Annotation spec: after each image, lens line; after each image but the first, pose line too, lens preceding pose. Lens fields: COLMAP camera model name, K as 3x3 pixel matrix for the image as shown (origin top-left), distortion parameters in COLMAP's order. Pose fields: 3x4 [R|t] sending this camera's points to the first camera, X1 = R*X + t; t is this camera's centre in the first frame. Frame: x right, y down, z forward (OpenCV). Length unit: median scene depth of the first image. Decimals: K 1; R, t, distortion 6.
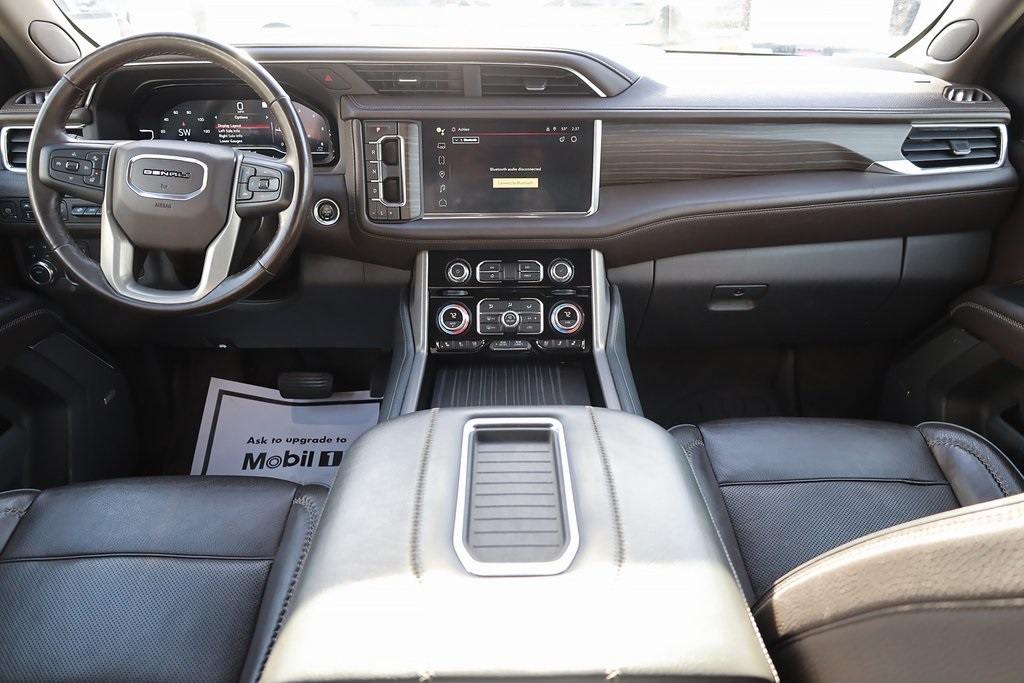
lens RADIAL K [[698.6, 0, 517.4], [0, 698.6, 343.6], [0, 0, 1]] dist [-0.017645, 0.012898]
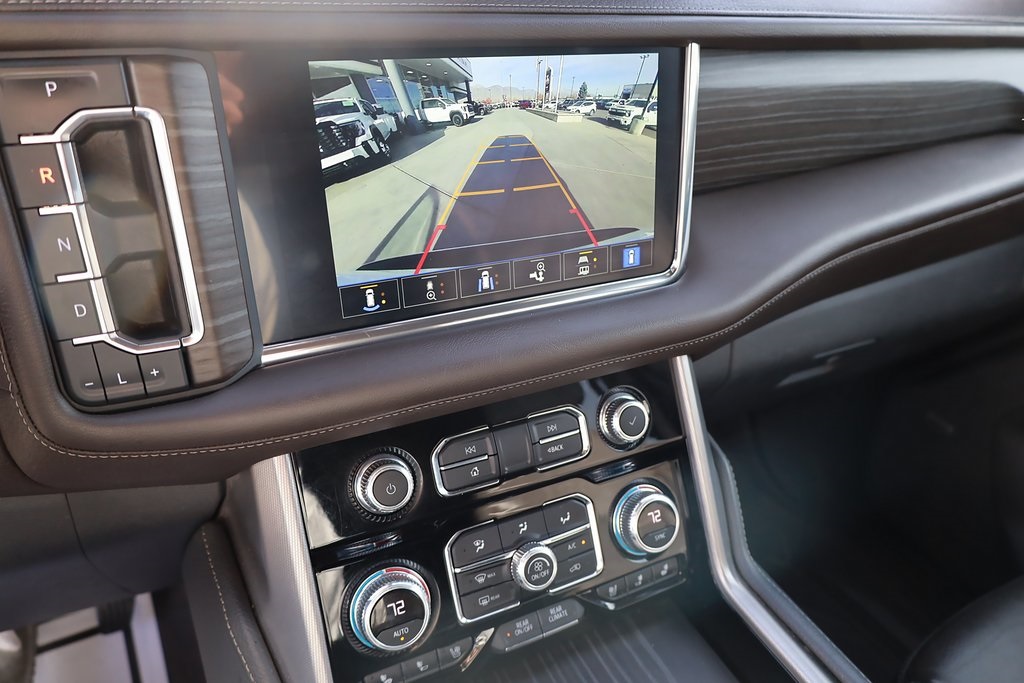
lens RADIAL K [[698.6, 0, 514.4], [0, 698.6, 337.9], [0, 0, 1]] dist [-0.017645, 0.012898]
pose [[0.900716, -0.175435, 0.397408, -0.155358], [0.141657, 0.983437, 0.113073, -0.209550], [-0.410663, -0.045551, 0.910649, 0.654428]]
